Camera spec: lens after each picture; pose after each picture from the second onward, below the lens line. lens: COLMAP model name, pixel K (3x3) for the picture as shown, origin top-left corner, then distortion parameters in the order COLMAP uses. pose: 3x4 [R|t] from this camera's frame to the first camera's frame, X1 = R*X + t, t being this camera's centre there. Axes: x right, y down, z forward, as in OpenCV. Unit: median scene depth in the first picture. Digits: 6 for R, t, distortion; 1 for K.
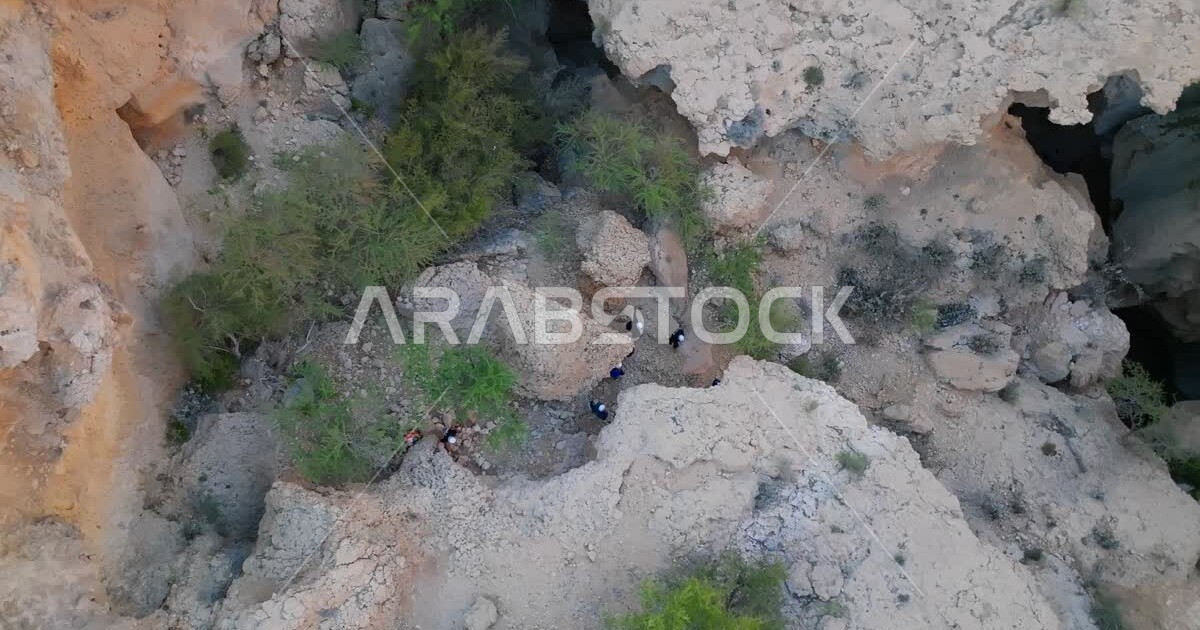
lens RADIAL K [[843.3, 0, 594.5], [0, 843.3, 314.9], [0, 0, 1]] dist [-0.000163, 0.002473]
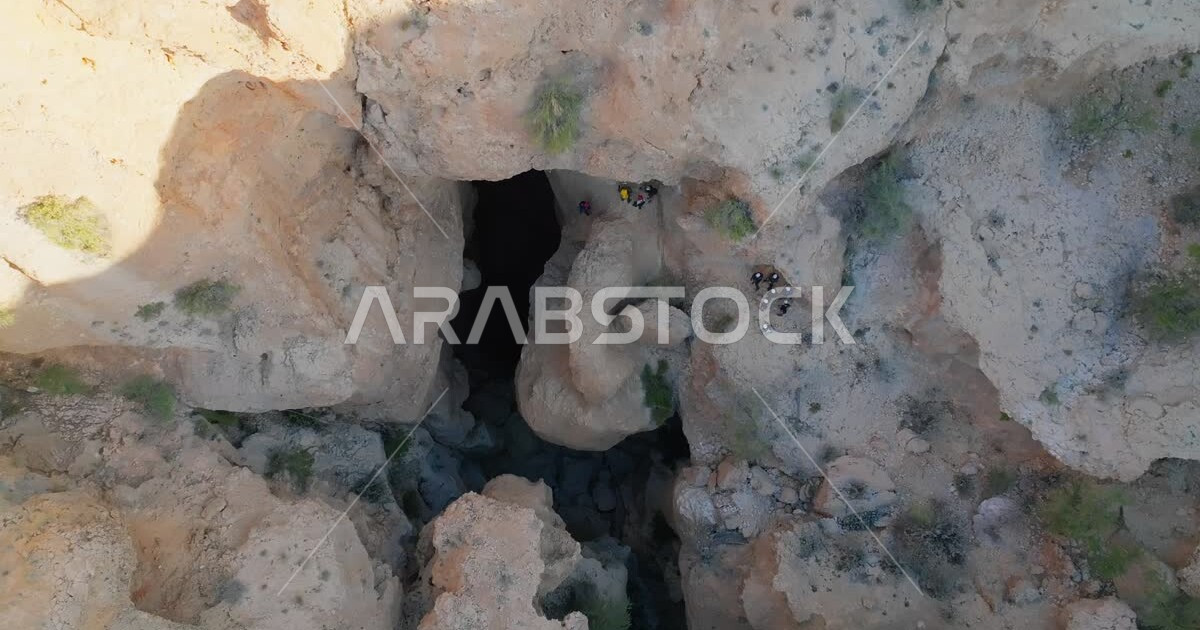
lens RADIAL K [[843.3, 0, 592.7], [0, 843.3, 312.8], [0, 0, 1]] dist [-0.000163, 0.002473]
pose [[-0.995852, -0.083659, 0.035777, 0.944270], [0.090960, -0.905568, 0.414335, -0.324980], [-0.002264, 0.415870, 0.909421, -0.322250]]
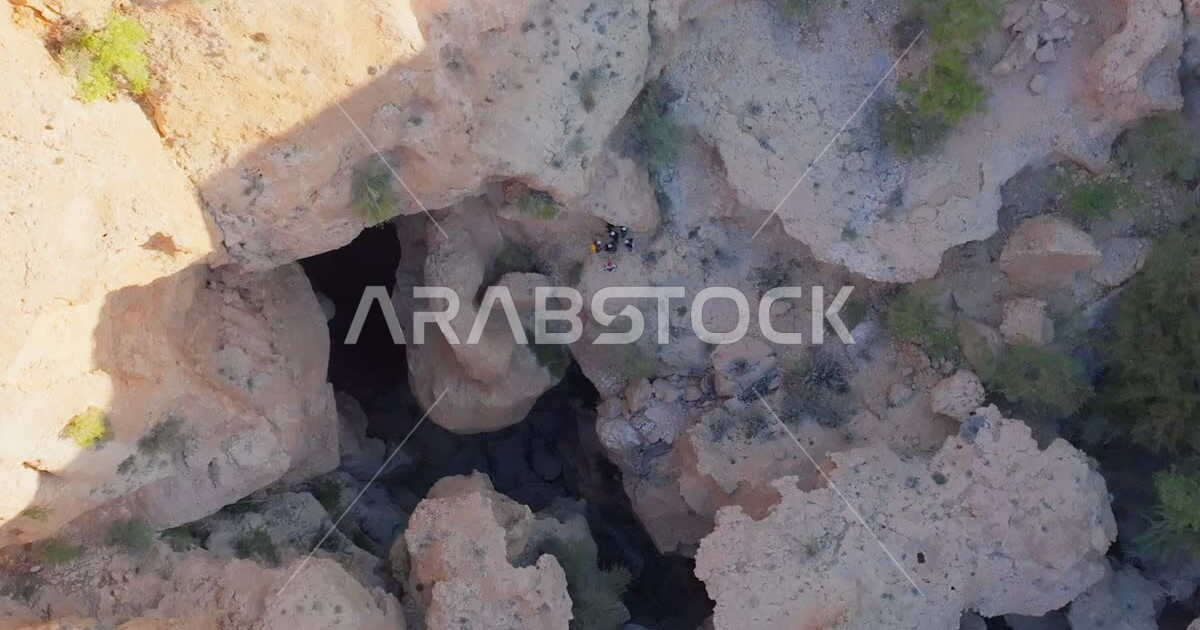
lens RADIAL K [[1454.1, 0, 599.1], [0, 1454.1, 317.8], [0, 0, 1]] dist [0.131156, 0.000000]
pose [[-0.952757, 0.301106, -0.039875, 0.860739], [-0.298202, -0.902366, 0.311144, -0.661757], [0.057706, 0.308336, 0.949526, -1.572502]]
